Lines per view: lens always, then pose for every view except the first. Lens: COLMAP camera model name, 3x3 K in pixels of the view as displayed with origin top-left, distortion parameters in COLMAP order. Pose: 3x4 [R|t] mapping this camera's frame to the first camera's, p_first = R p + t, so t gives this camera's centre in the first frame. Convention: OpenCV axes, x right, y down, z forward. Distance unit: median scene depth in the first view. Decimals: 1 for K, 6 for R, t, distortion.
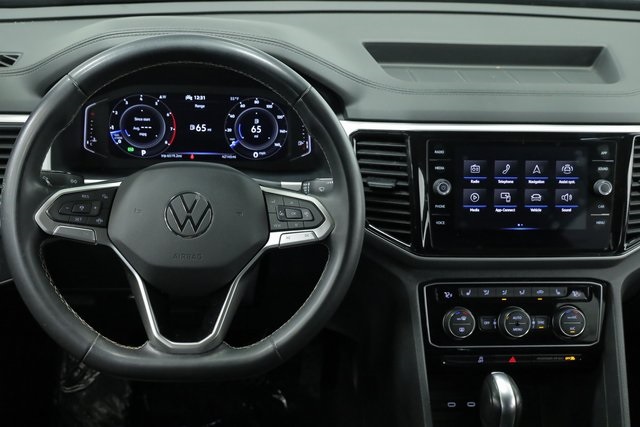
lens RADIAL K [[746.0, 0, 318.0], [0, 746.0, 213.0], [0, 0, 1]] dist [0.068439, 0.000000]
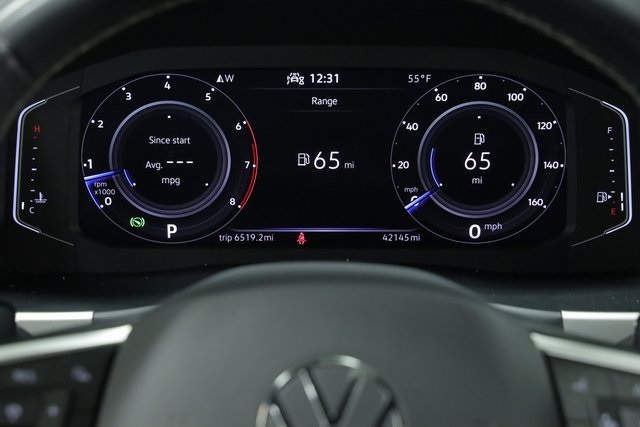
lens RADIAL K [[1645.8, 0, 319.1], [0, 1645.8, 215.5], [0, 0, 1]] dist [0.457611, 0.000000]
pose [[0.994454, -0.013094, -0.104356, -0.080700], [0.005961, 0.997641, -0.068381, -0.033775], [0.105006, 0.067379, 0.992186, 0.215147]]
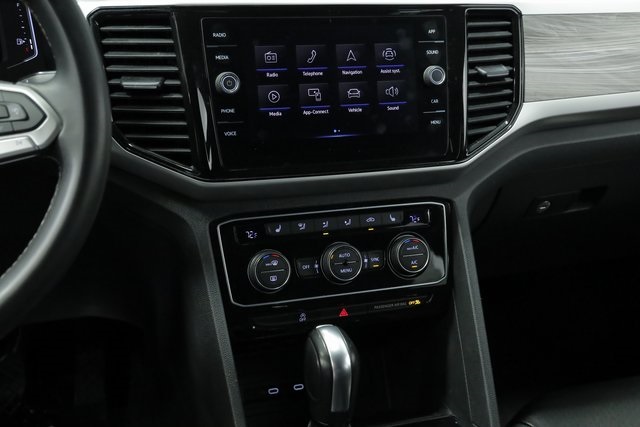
lens RADIAL K [[857.9, 0, 323.6], [0, 857.9, 213.9], [0, 0, 1]] dist [0.080420, 0.000000]
pose [[0.968295, -0.091867, 0.232305, 0.049969], [0.092868, 0.995656, 0.006649, 0.091494], [-0.231906, 0.015136, 0.972620, 0.170211]]
